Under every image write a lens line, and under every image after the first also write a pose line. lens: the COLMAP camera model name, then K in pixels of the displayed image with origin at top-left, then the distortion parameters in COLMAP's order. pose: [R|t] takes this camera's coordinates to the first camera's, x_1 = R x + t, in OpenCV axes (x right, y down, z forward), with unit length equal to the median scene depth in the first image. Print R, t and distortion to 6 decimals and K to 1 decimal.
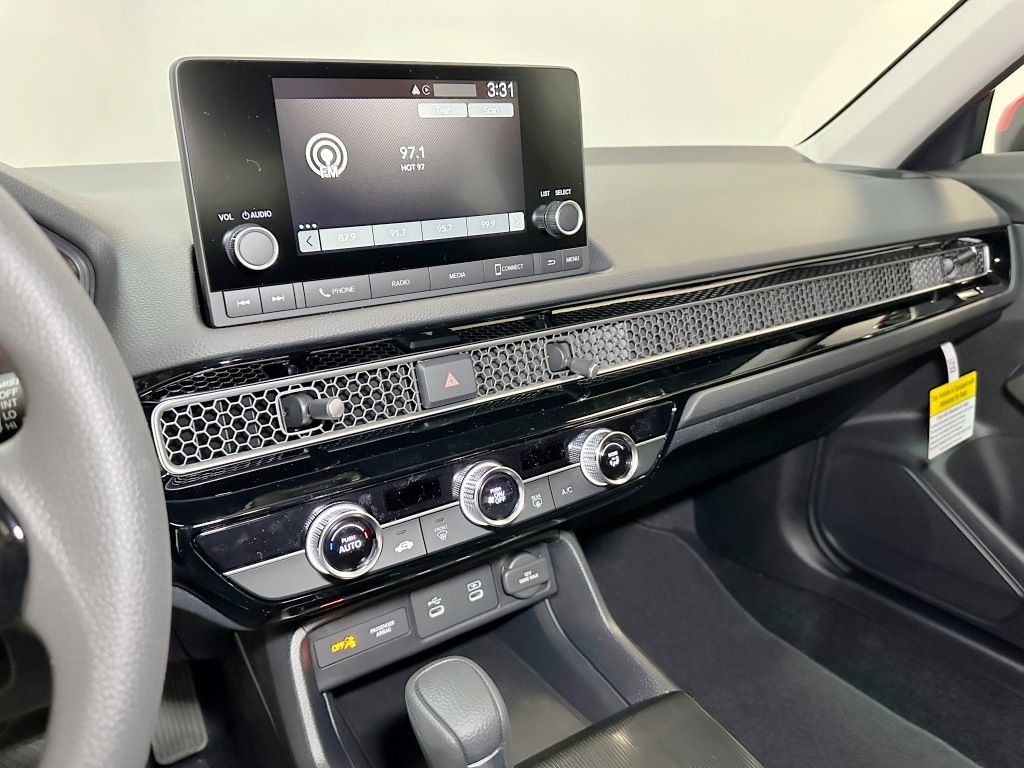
lens RADIAL K [[724.8, 0, 510.2], [0, 724.8, 378.1], [0, 0, 1]] dist [0.030277, -0.049512]
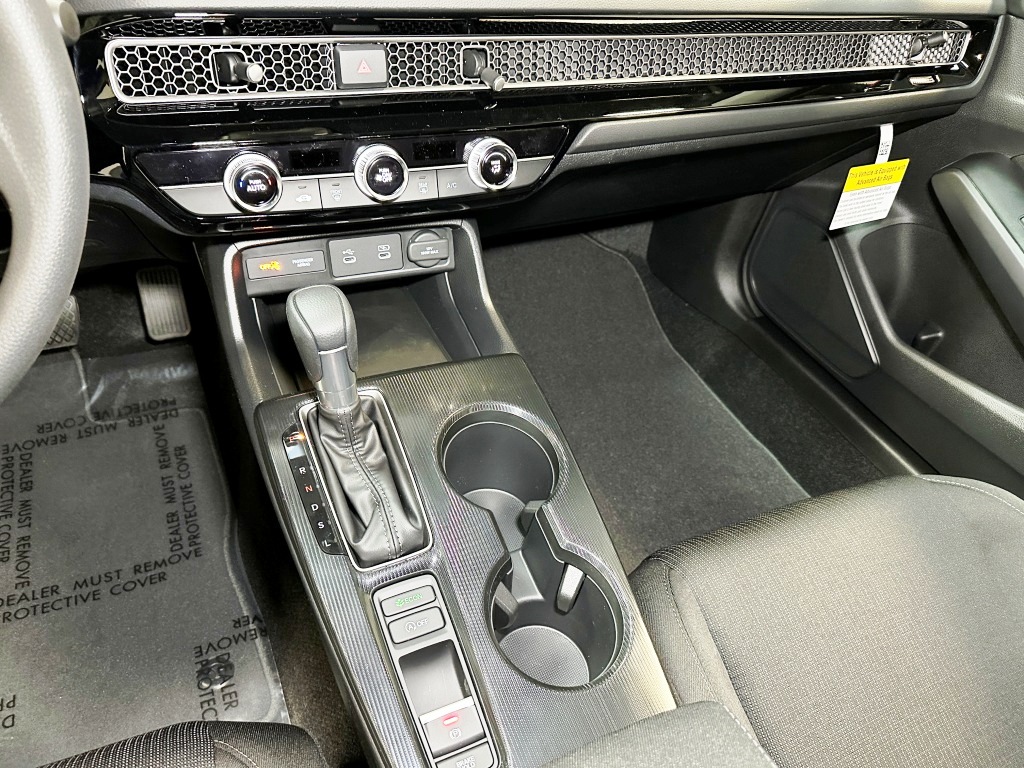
lens RADIAL K [[724.8, 0, 516.0], [0, 724.8, 389.8], [0, 0, 1]] dist [0.030277, -0.049512]
pose [[0.977421, 0.211268, -0.003707, 0.283343], [-0.191025, 0.890994, 0.411872, -0.066657], [0.090318, -0.401864, 0.911234, -0.268713]]
